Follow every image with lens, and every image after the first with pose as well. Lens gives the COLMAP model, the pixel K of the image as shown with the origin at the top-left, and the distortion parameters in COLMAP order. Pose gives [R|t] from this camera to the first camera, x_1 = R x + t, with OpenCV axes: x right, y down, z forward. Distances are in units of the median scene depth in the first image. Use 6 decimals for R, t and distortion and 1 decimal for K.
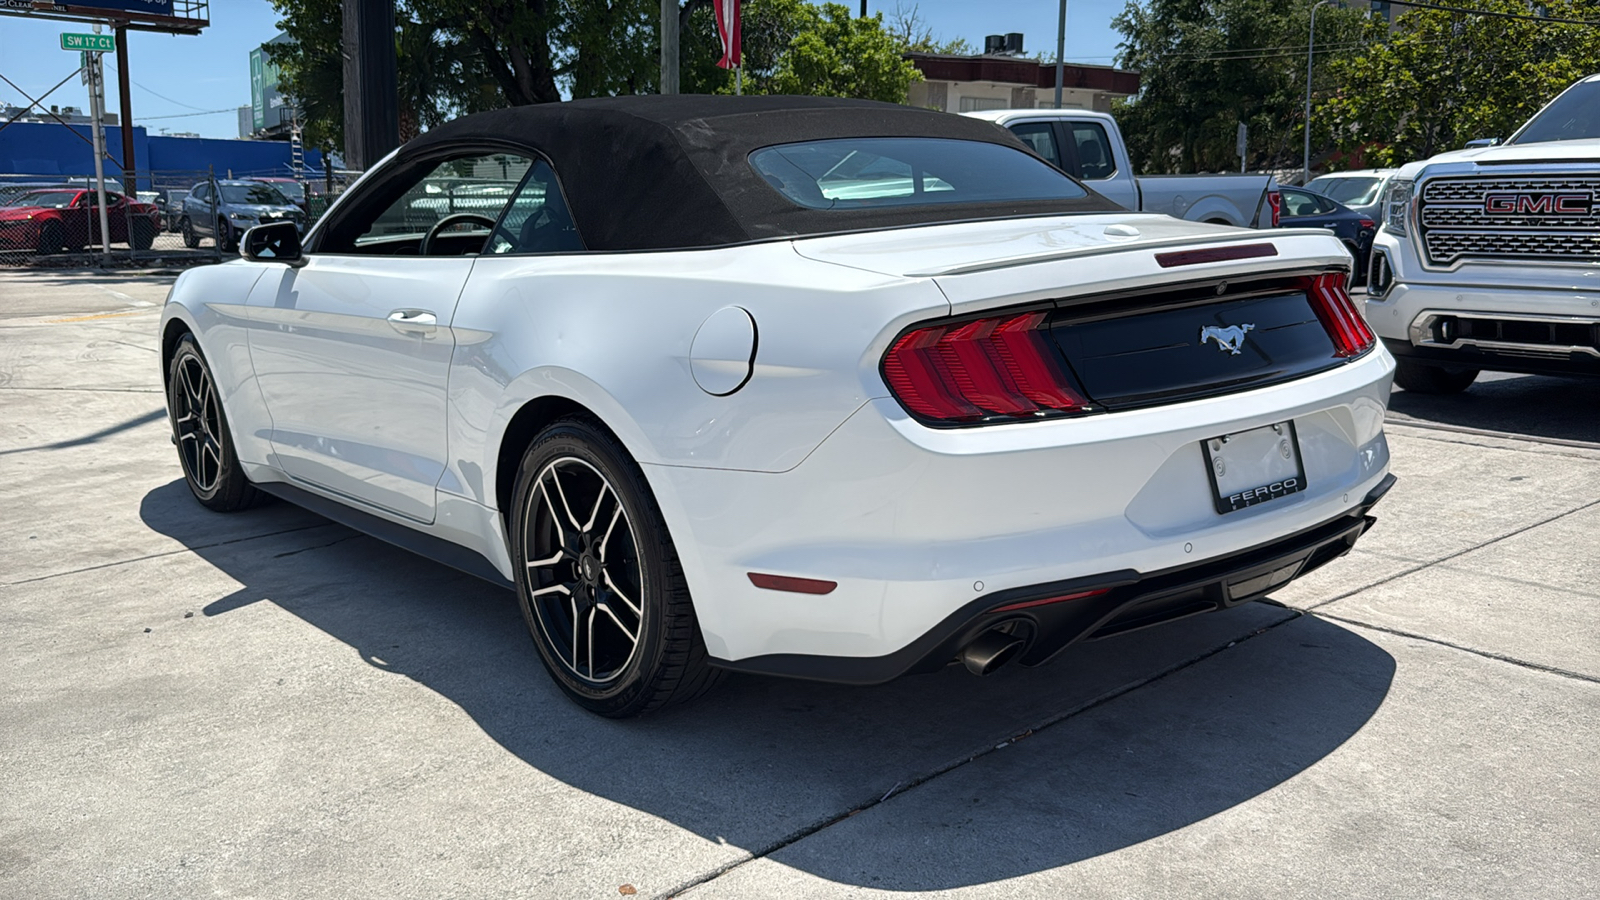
lens RADIAL K [[1367.9, 0, 830.0], [0, 1367.9, 446.4], [0, 0, 1]] dist [0.104003, -0.200820]
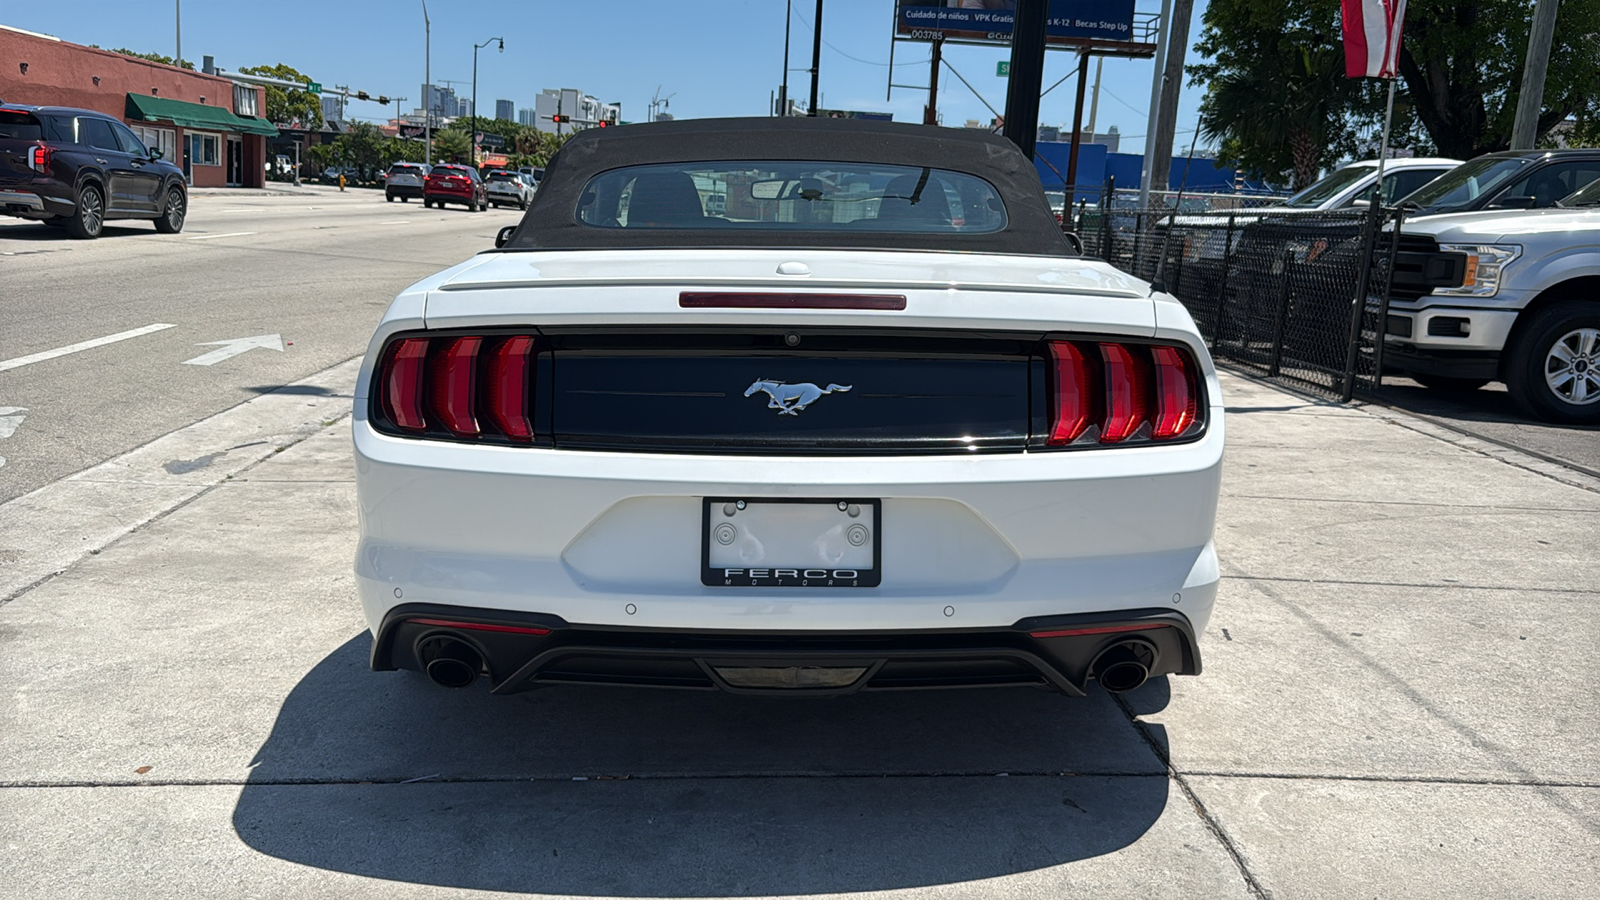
lens RADIAL K [[1367.9, 0, 810.5], [0, 1367.9, 437.8], [0, 0, 1]] dist [0.104003, -0.200820]
pose [[0.769329, 0.144717, -0.622246, 0.717765], [-0.156038, 0.987071, 0.036645, -0.072490], [0.619504, 0.068902, 0.781964, 0.276363]]
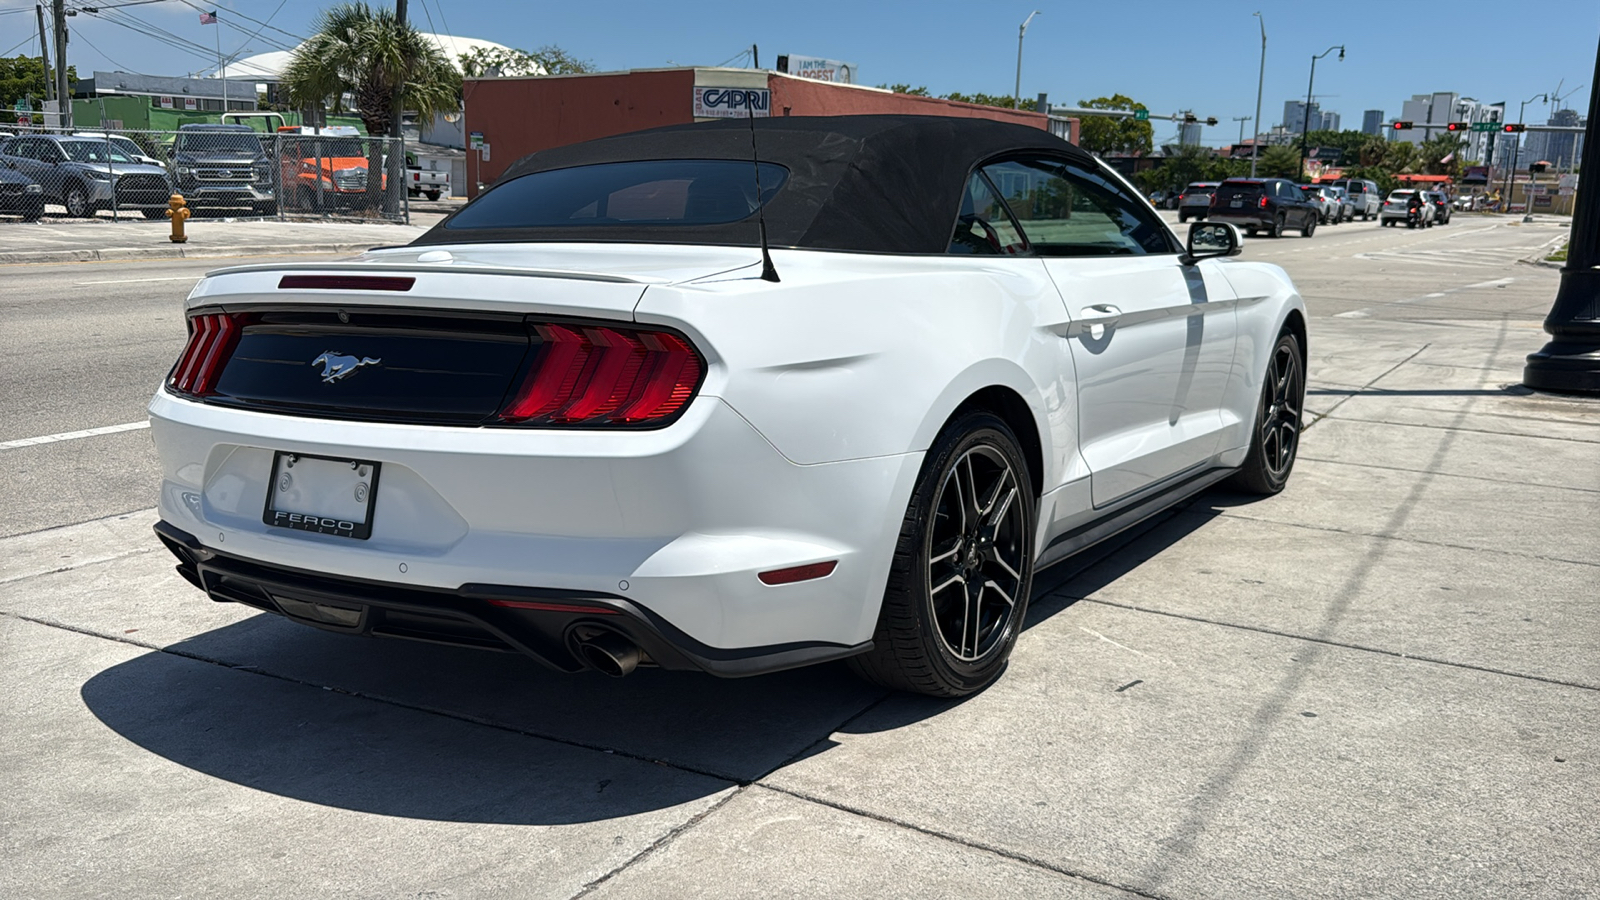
lens RADIAL K [[1367.9, 0, 762.5], [0, 1367.9, 463.1], [0, 0, 1]] dist [0.104003, -0.200820]
pose [[0.263555, 0.183949, -0.946943, 1.131202], [-0.171425, 0.974957, 0.141679, -0.173595], [0.949290, 0.124990, 0.288488, 0.858084]]
